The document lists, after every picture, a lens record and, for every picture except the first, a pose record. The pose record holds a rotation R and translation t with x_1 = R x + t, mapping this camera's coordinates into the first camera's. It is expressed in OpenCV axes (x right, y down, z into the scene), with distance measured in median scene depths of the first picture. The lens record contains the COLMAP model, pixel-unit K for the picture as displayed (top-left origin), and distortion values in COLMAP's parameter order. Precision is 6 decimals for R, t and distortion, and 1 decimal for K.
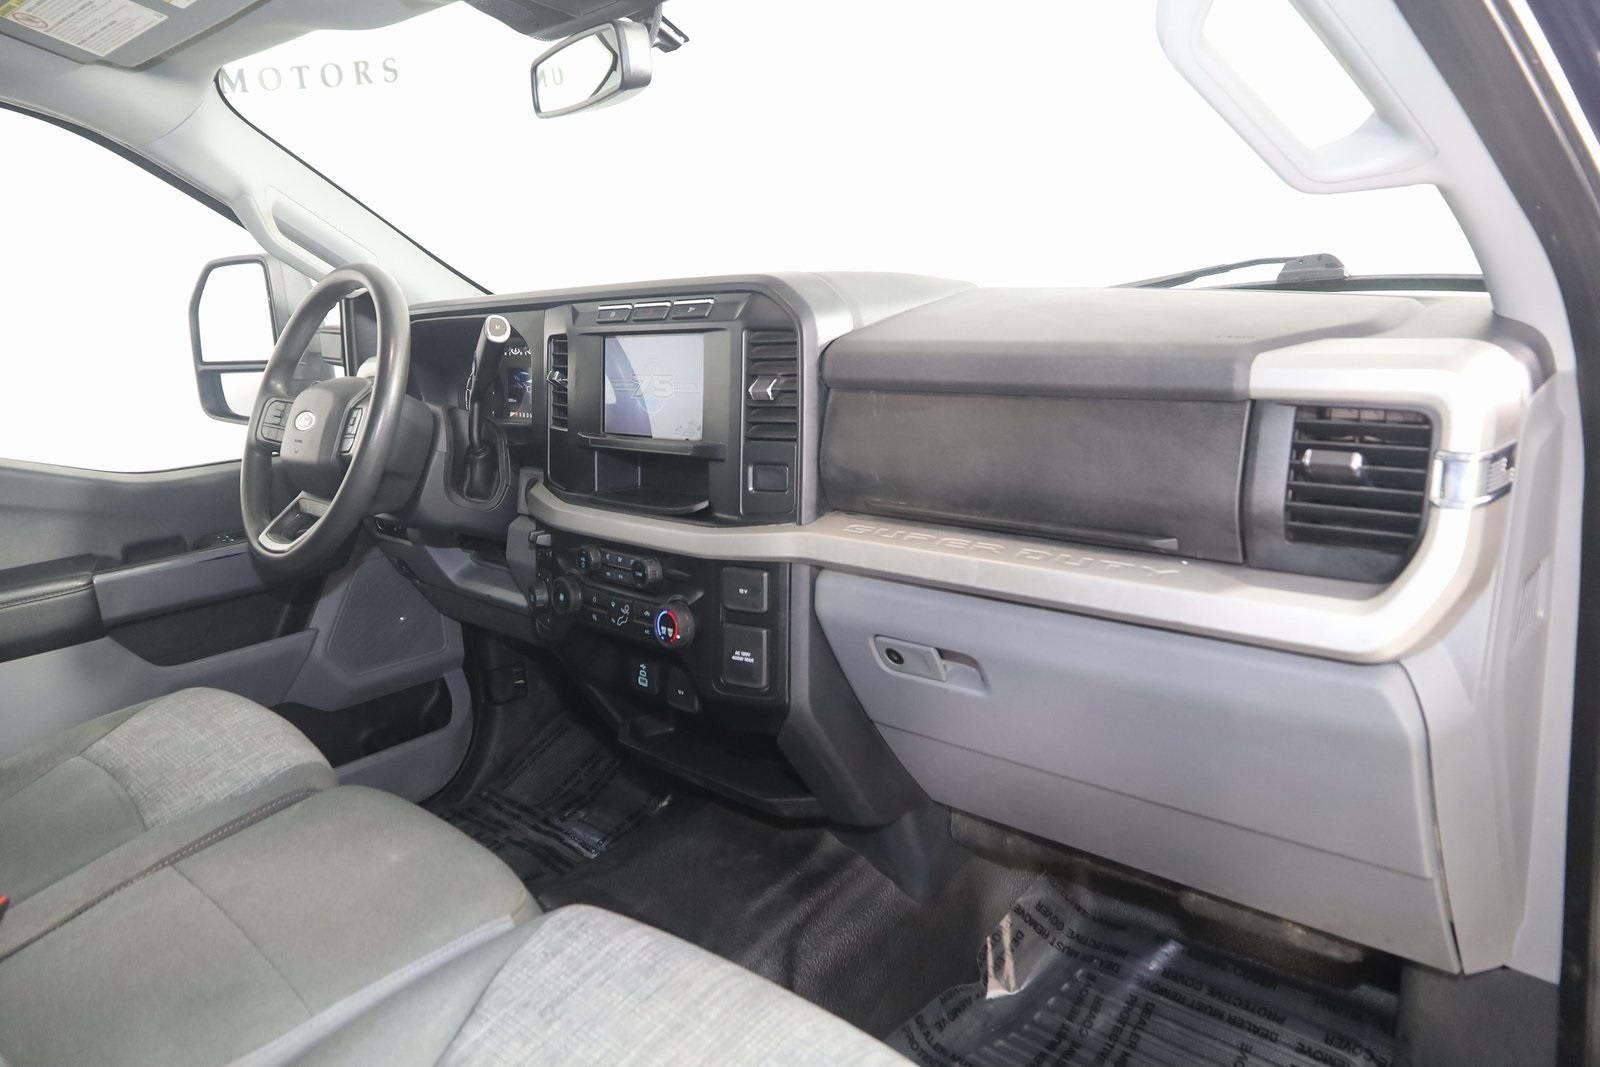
lens RADIAL K [[1094.3, 0, 799.9], [0, 1094.3, 523.0], [0, 0, 1]] dist [-0.107843, 0.065587]
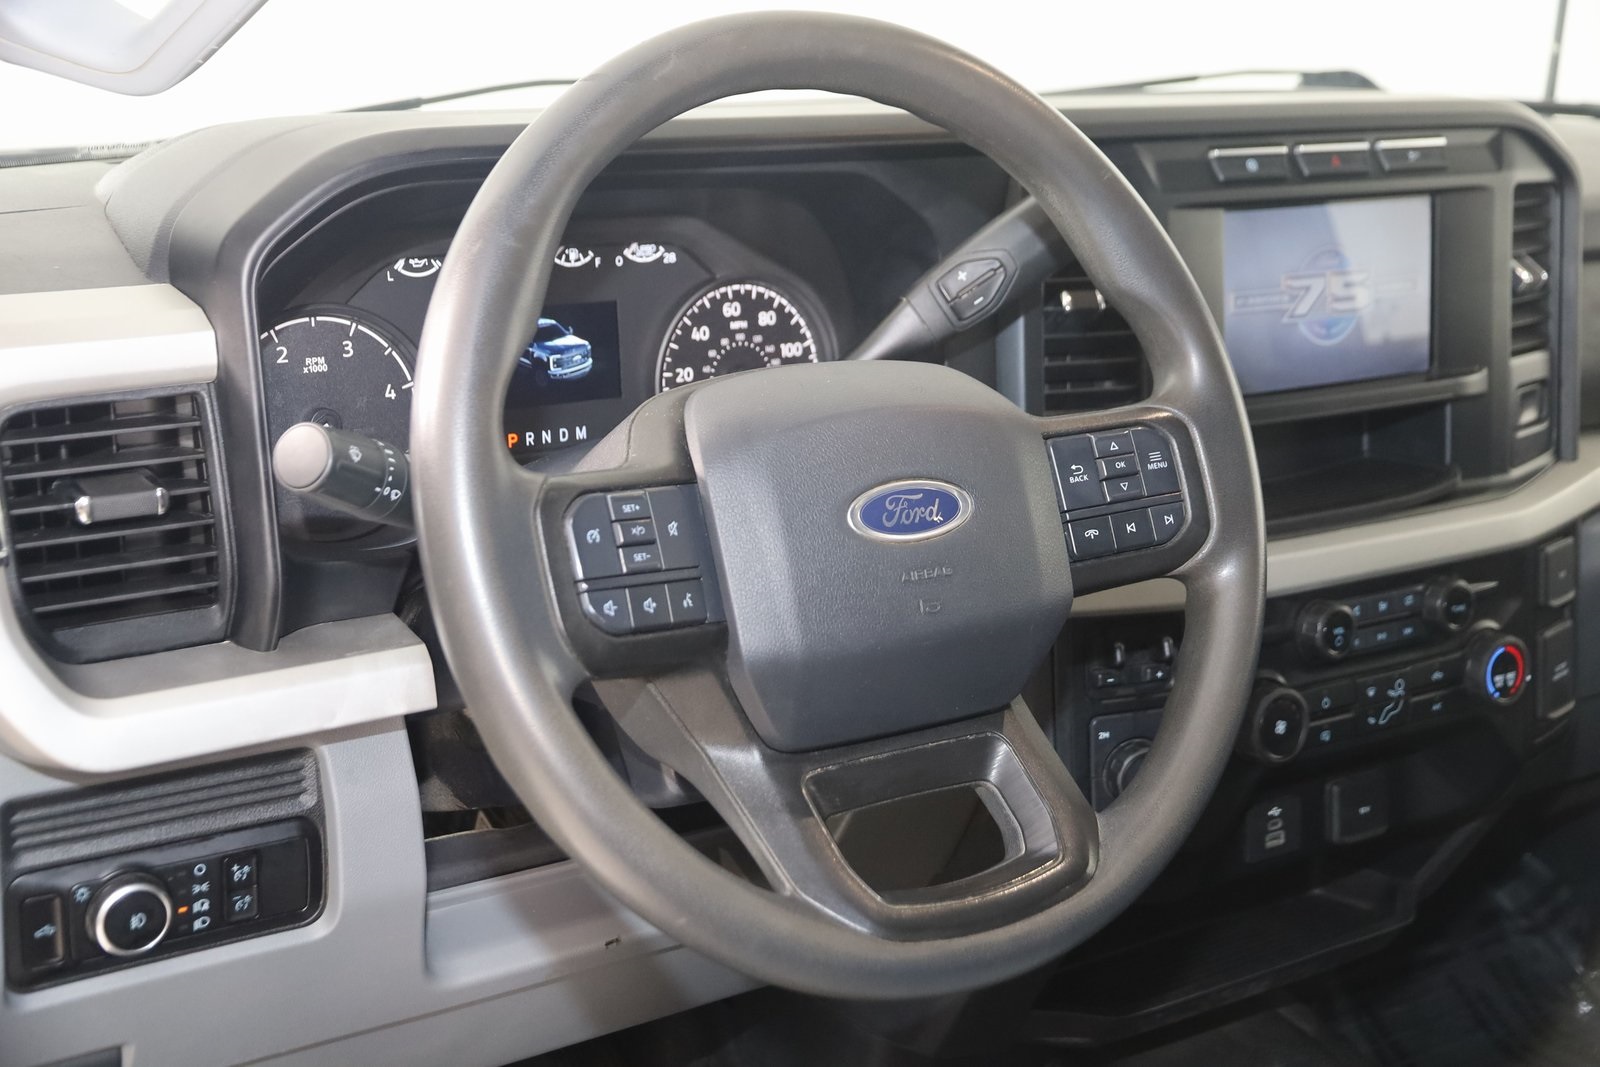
lens RADIAL K [[2109.7, 0, 814.6], [0, 2109.7, 522.8], [0, 0, 1]] dist [0.052739, 0.251366]
pose [[0.188479, -0.192024, 0.963121, -1.152979], [0.169854, 0.972293, 0.160612, -0.212638], [-0.967277, 0.133318, 0.215873, 0.953592]]
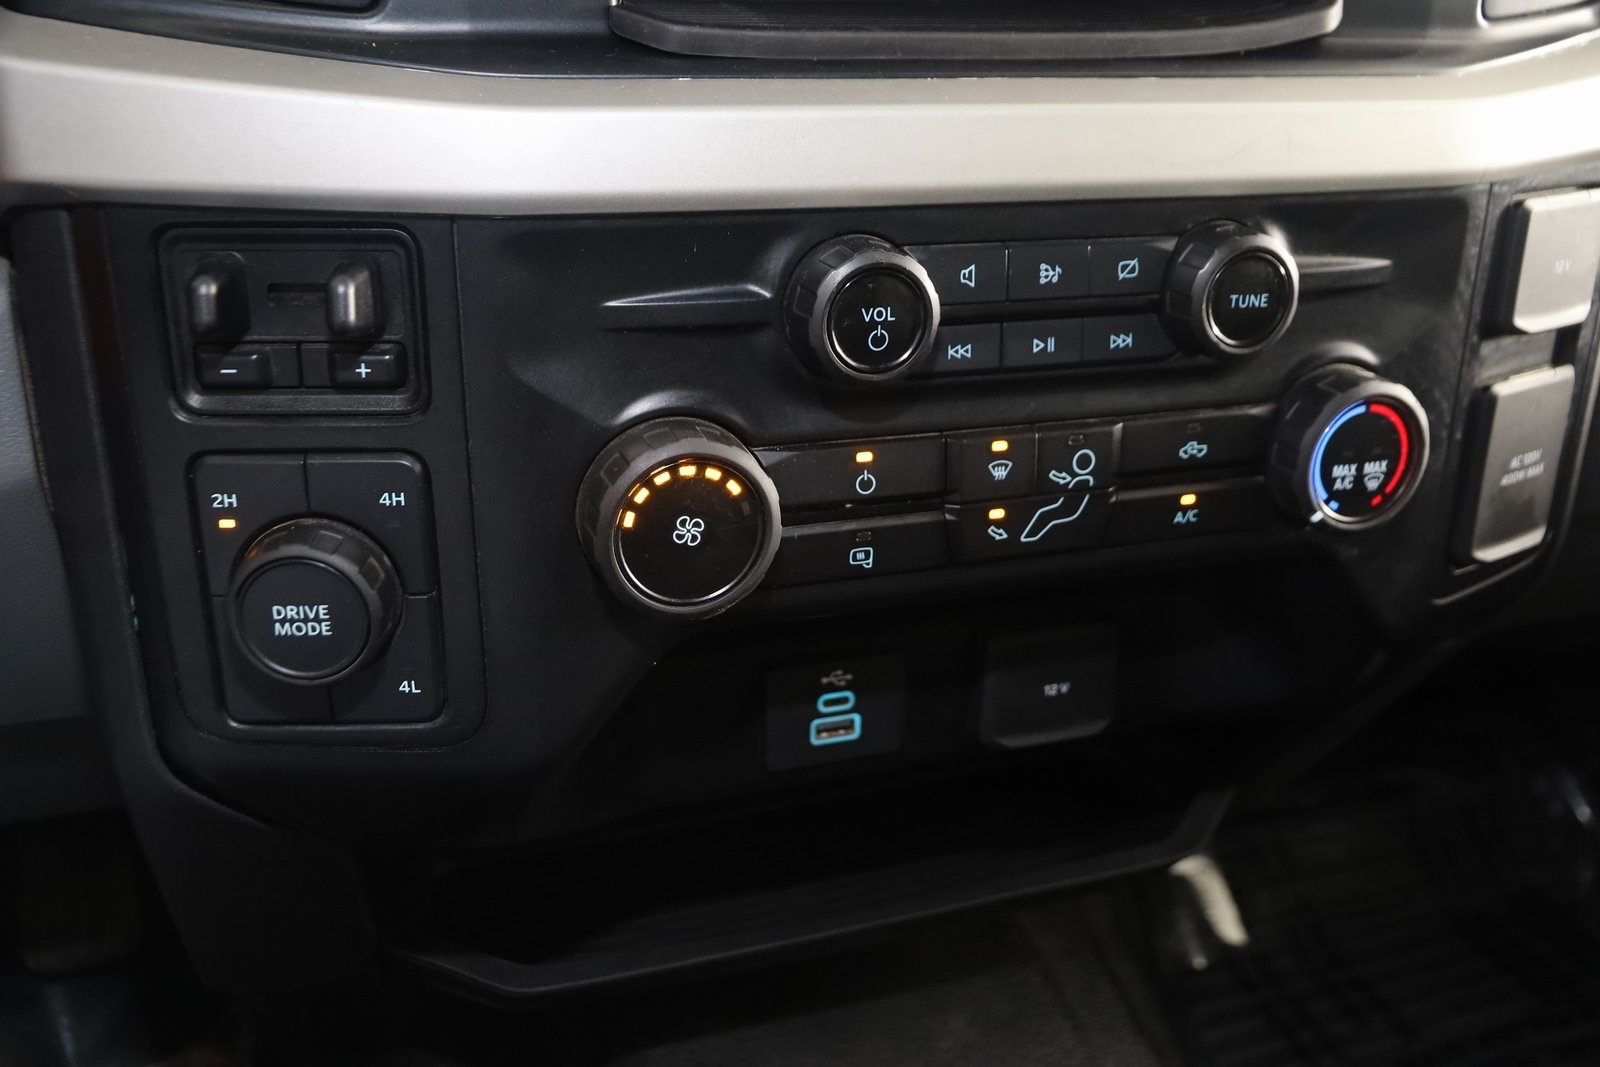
lens RADIAL K [[1548.8, 0, 805.5], [0, 1548.8, 526.4], [0, 0, 1]] dist [-0.008175, 0.141290]
pose [[0.408238, -0.325104, 0.853024, -0.449149], [0.102865, 0.944867, 0.310878, -0.022467], [-0.907061, -0.039166, 0.419173, 0.829238]]
